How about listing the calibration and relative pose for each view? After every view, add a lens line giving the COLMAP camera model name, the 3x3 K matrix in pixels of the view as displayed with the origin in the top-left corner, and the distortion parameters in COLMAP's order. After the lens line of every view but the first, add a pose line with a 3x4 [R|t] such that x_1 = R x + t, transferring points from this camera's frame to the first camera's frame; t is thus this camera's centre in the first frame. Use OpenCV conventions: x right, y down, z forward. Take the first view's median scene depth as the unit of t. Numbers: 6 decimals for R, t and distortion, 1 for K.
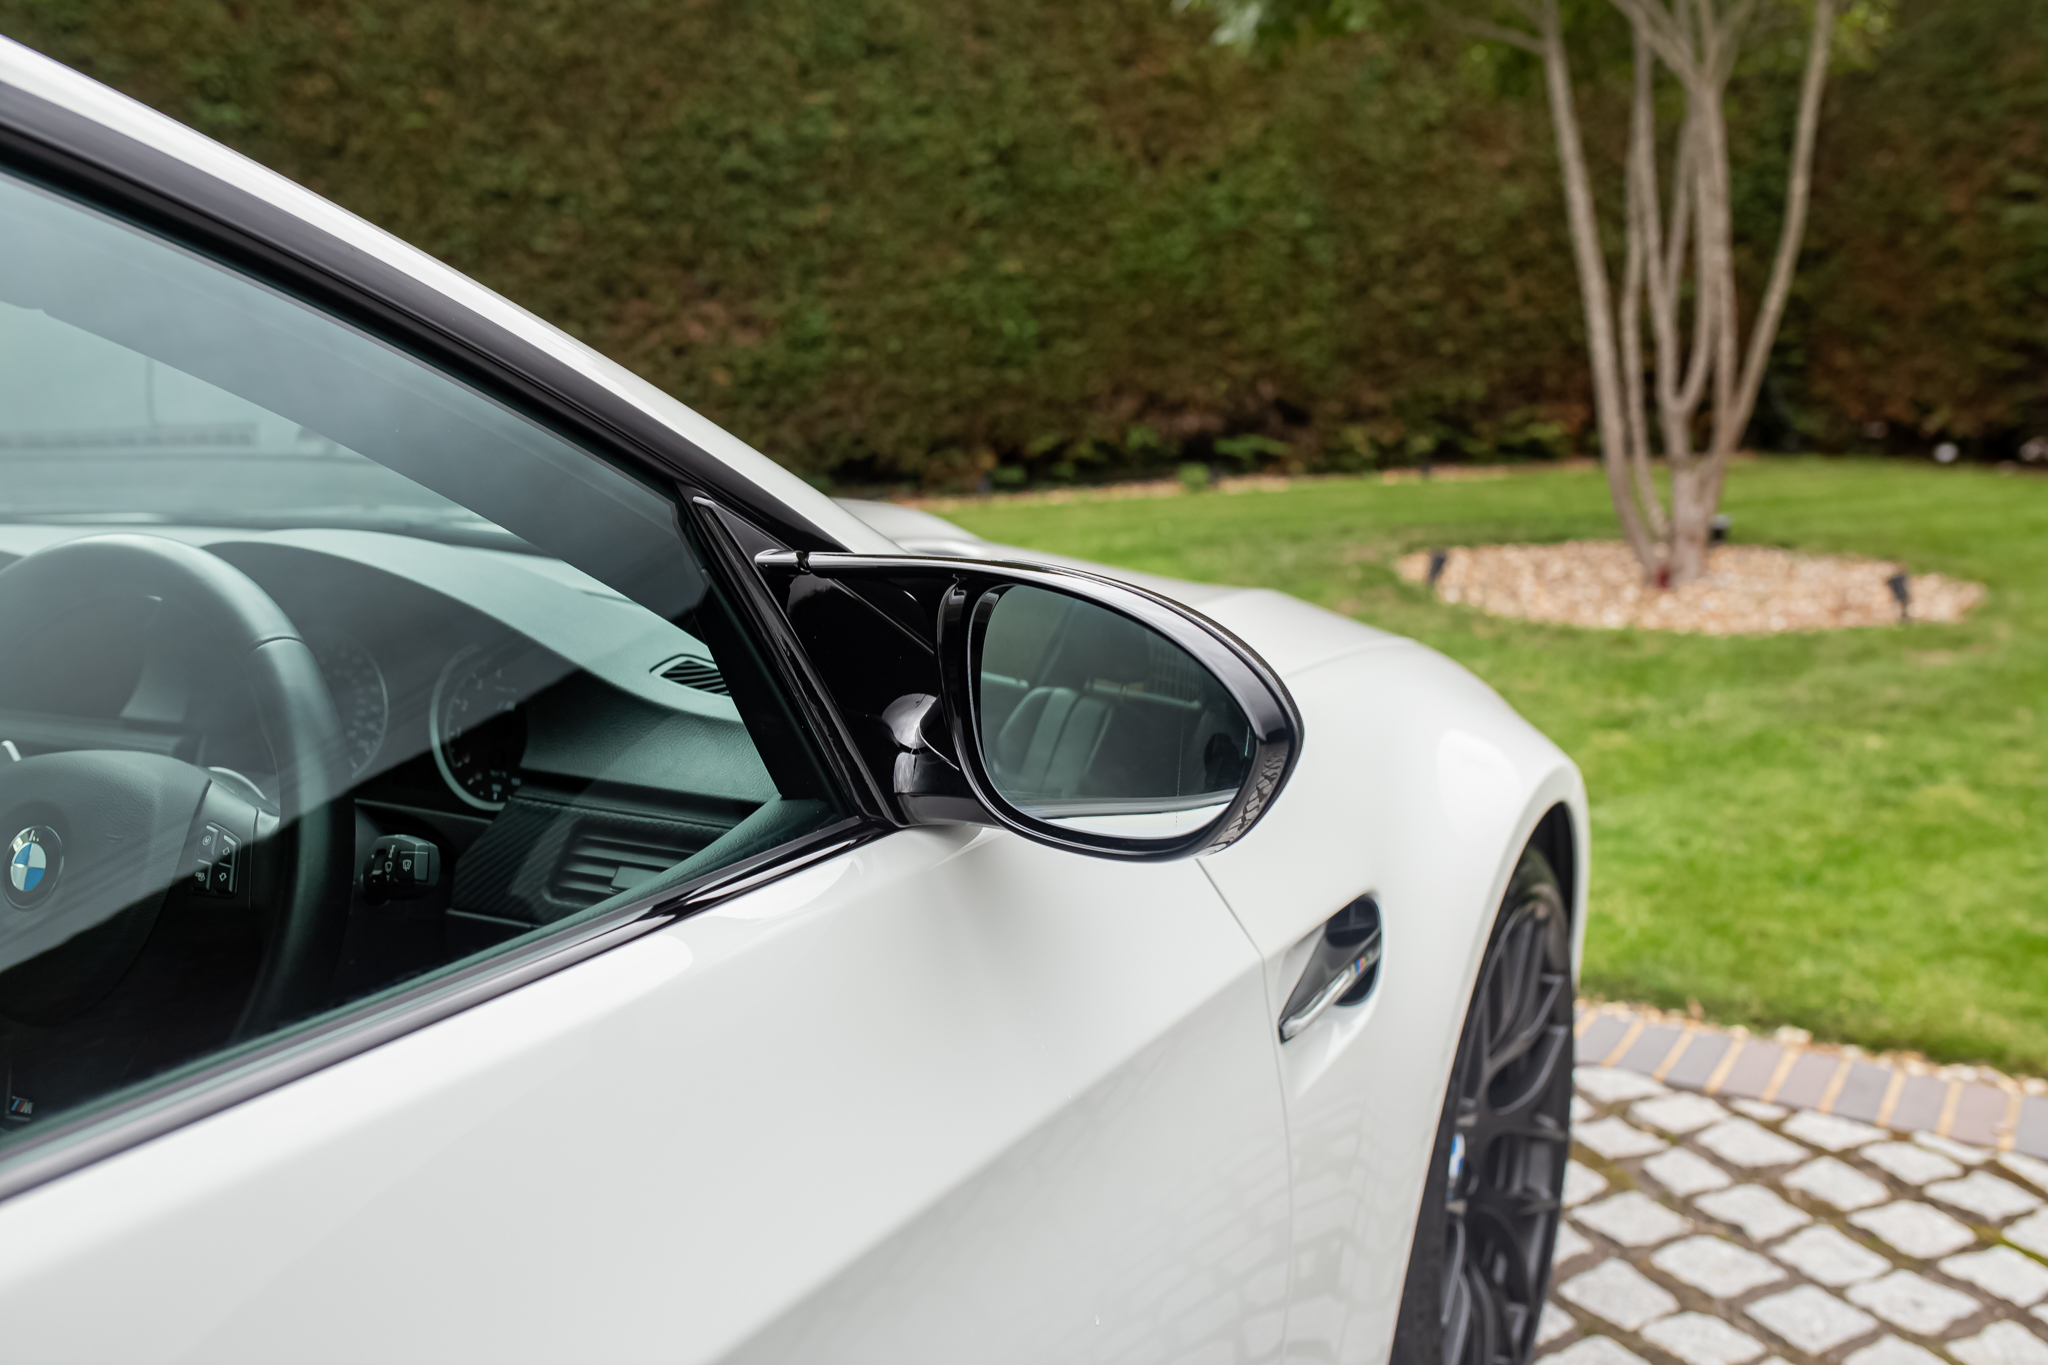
lens RADIAL K [[1922.6, 0, 1024.3], [0, 1922.6, 686.4], [0, 0, 1]] dist [-0.028385, 0.000000]
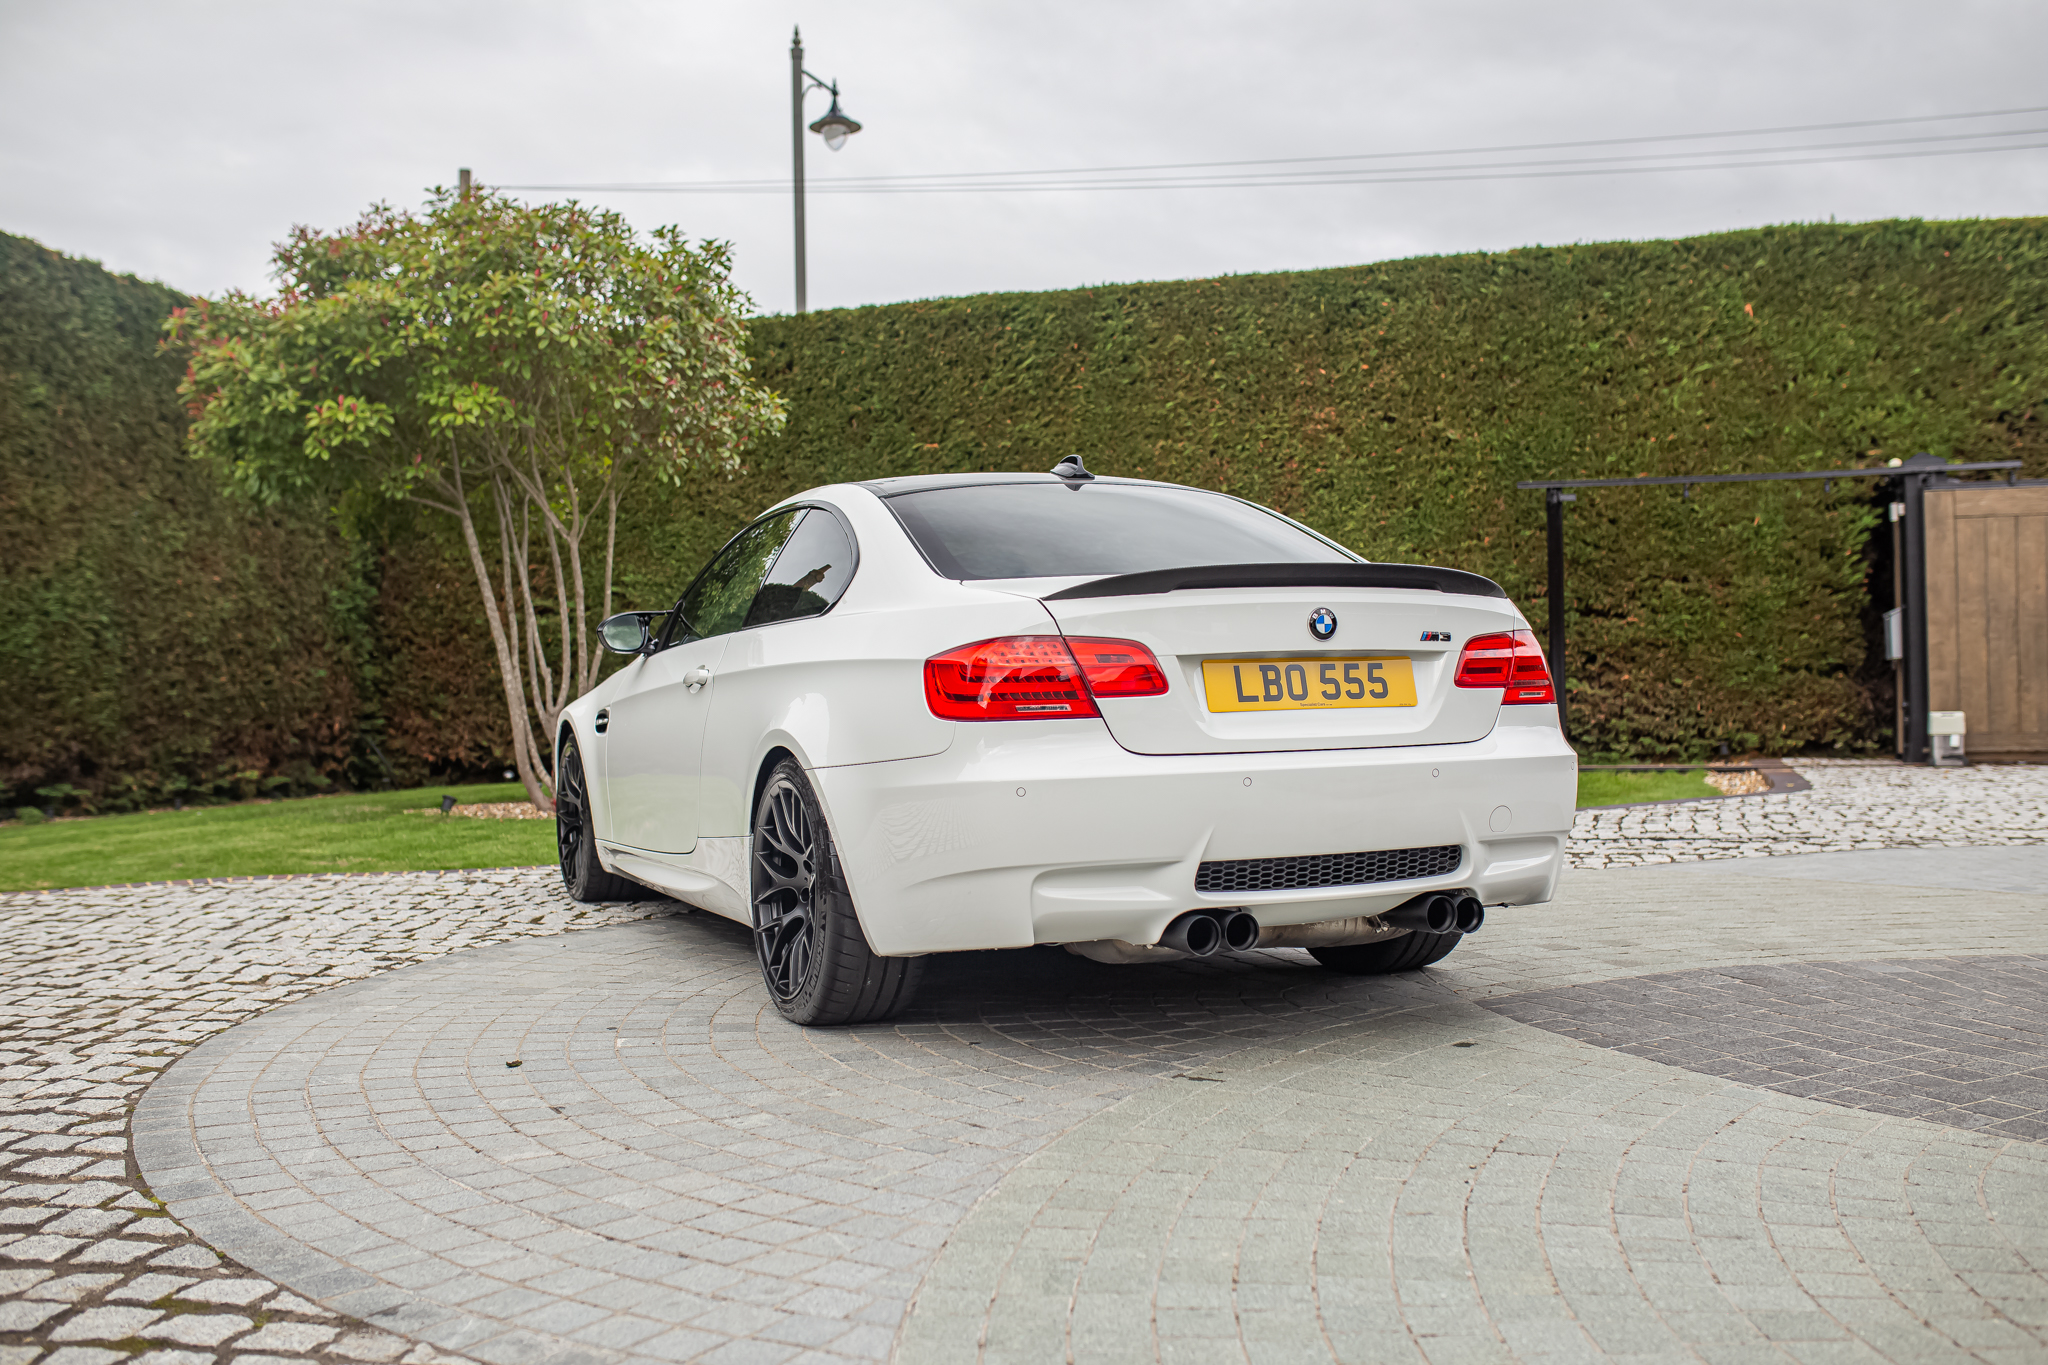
lens RADIAL K [[1922.6, 0, 1023.2], [0, 1922.6, 684.0], [0, 0, 1]] dist [-0.028385, 0.000000]
pose [[0.621196, -0.006242, 0.783630, -0.478133], [0.181093, 0.974045, -0.135797, 0.092241], [-0.762444, 0.226267, 0.606203, -0.264508]]
